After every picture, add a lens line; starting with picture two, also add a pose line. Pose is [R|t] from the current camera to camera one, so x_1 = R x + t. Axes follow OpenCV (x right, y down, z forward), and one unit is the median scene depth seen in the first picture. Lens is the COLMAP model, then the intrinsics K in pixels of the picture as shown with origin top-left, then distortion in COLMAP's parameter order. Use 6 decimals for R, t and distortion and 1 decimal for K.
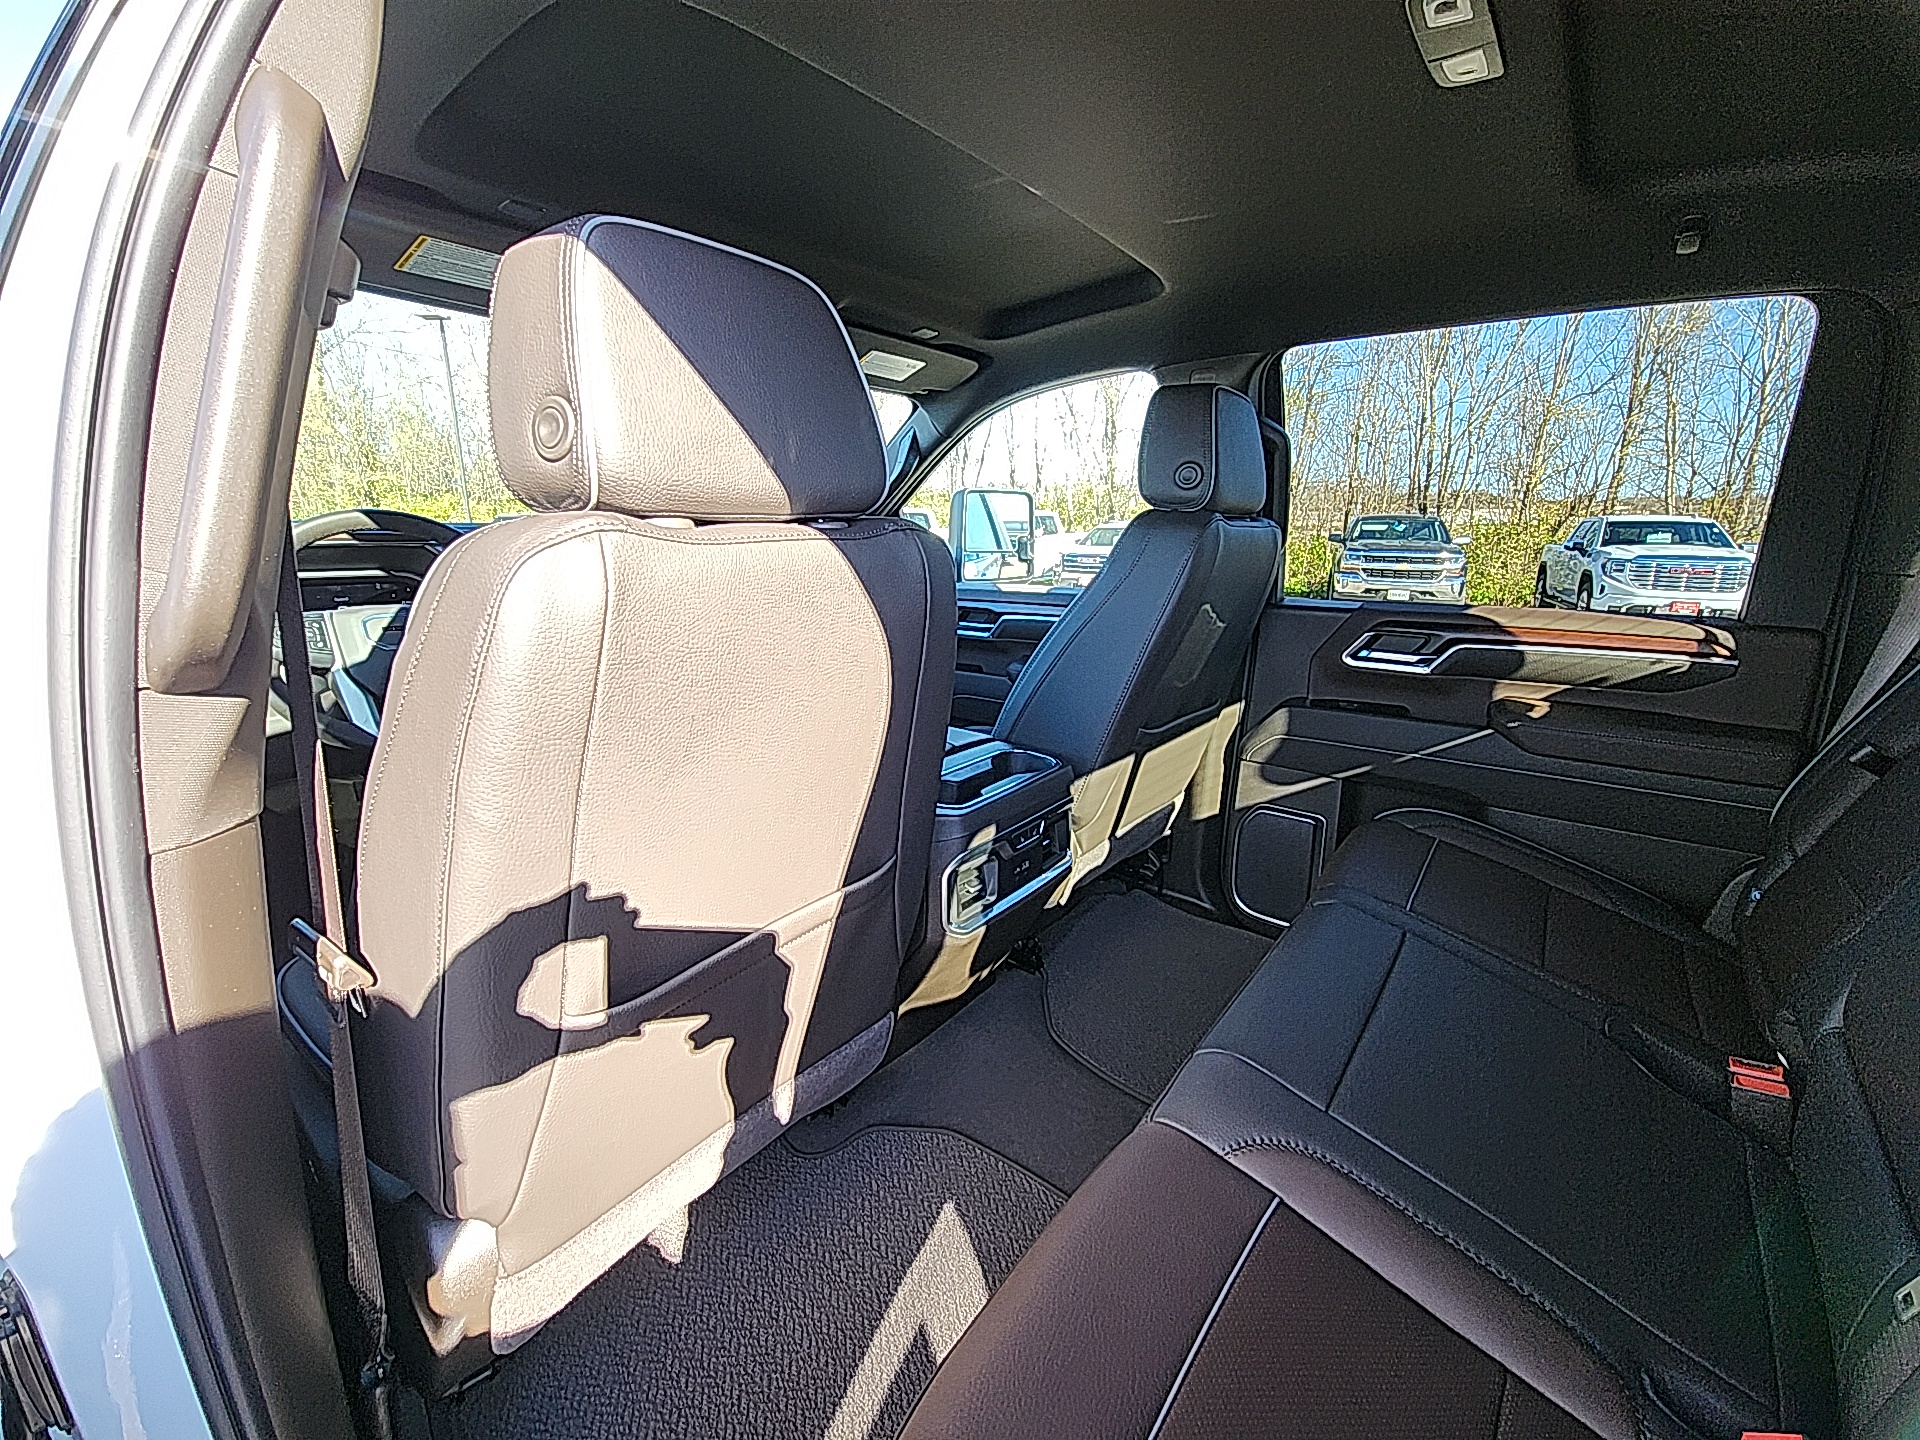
lens RADIAL K [[789.0, 0, 956.0], [0, 789.0, 711.9], [0, 0, 1]] dist [0.007684, -0.002281]
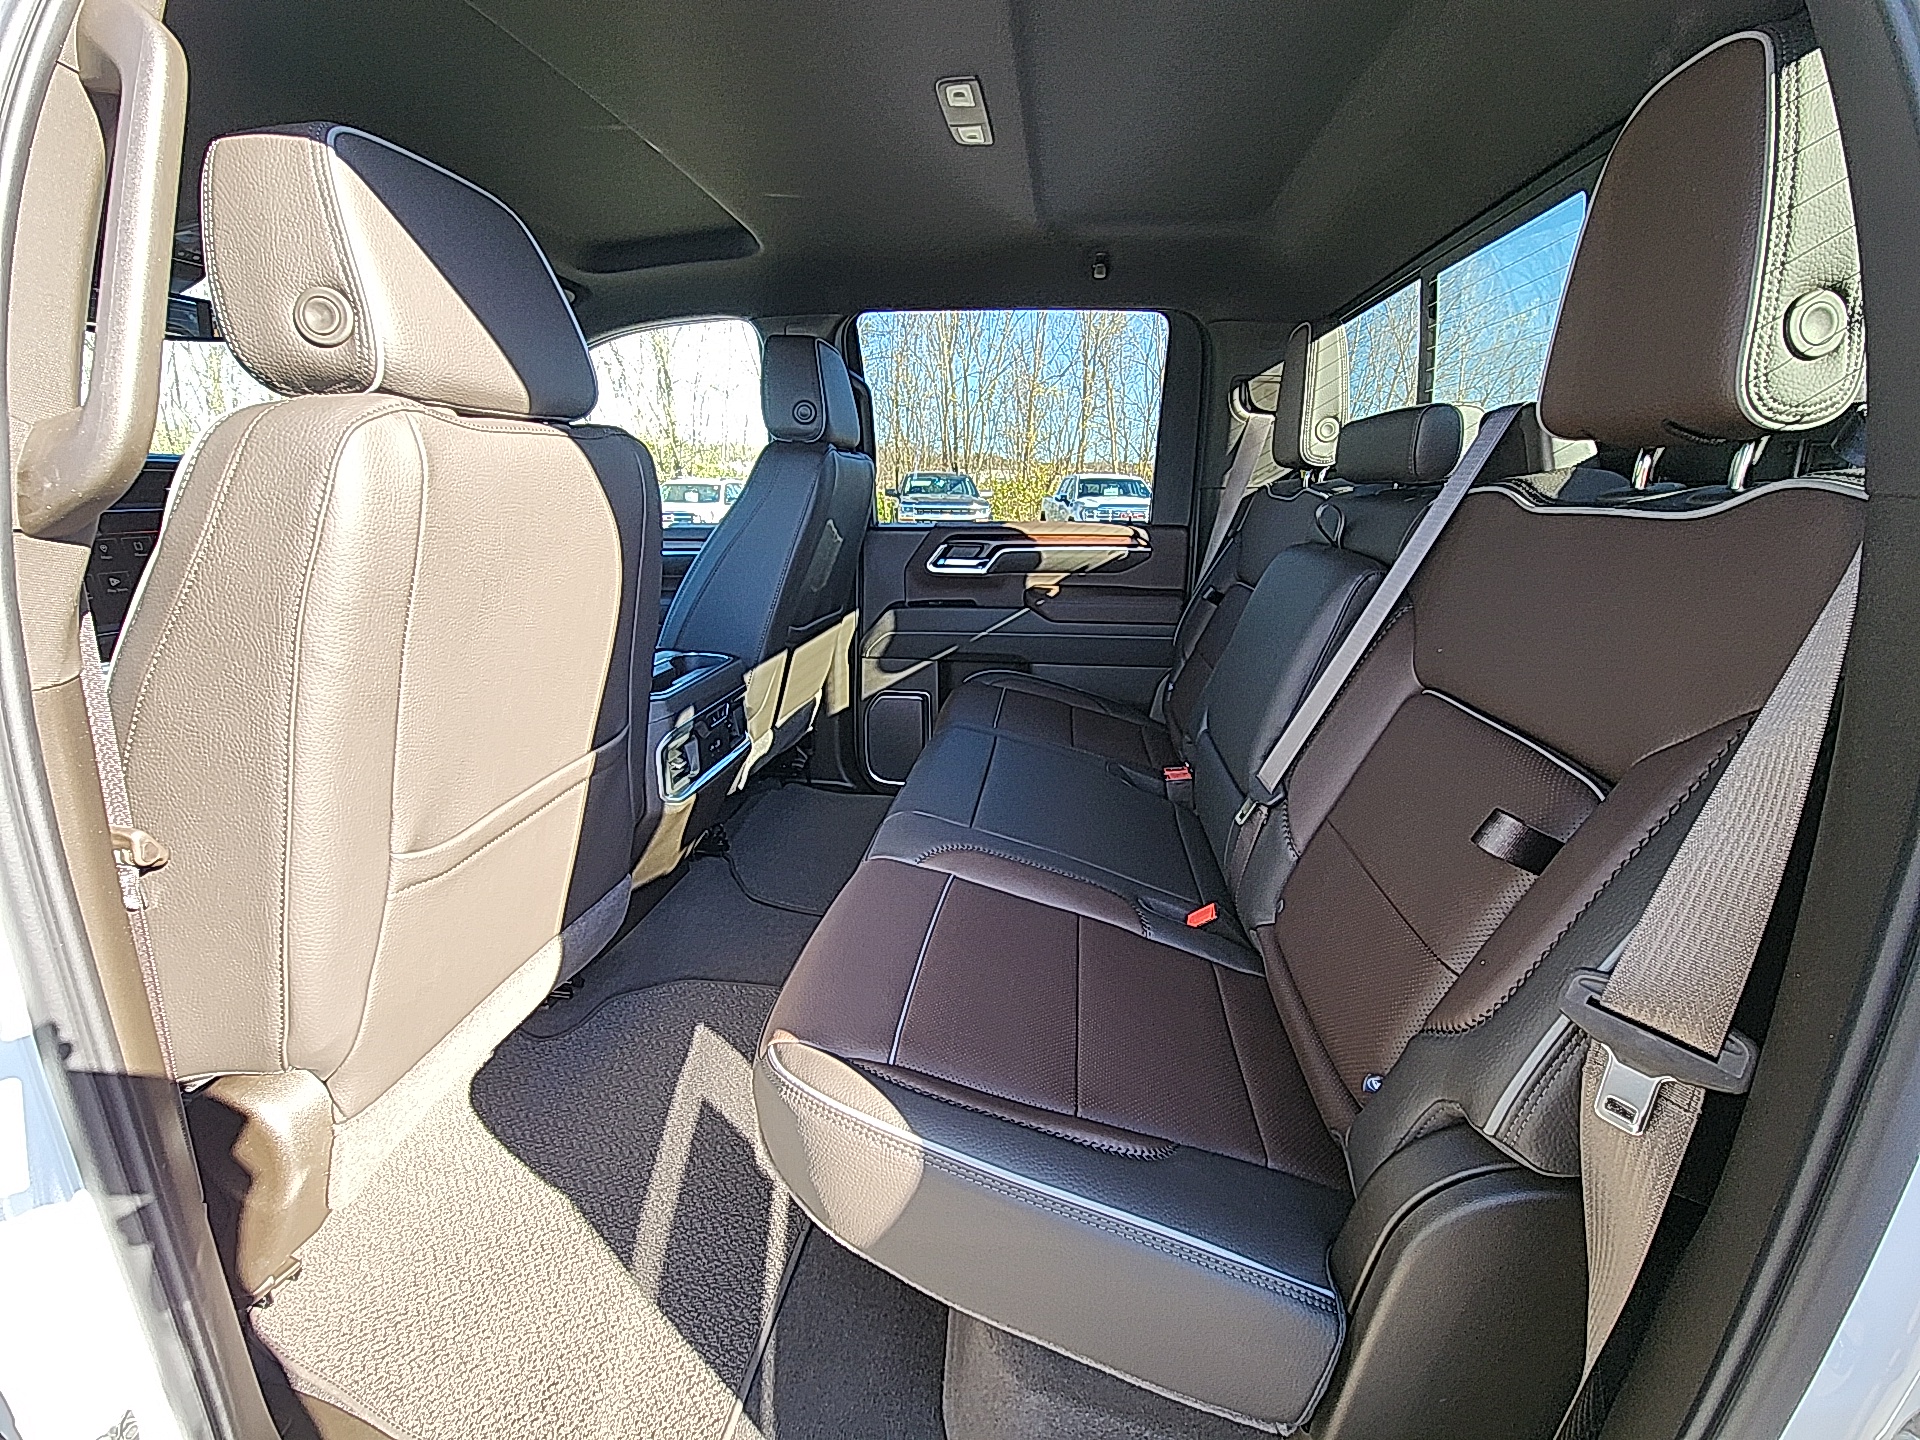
lens RADIAL K [[789.0, 0, 957.0], [0, 789.0, 727.3], [0, 0, 1]] dist [0.007684, -0.002281]
pose [[0.864674, -0.145702, 0.480738, -0.149364], [0.115027, 0.989013, 0.092857, 0.090894], [-0.488986, -0.024993, 0.871934, -0.182620]]
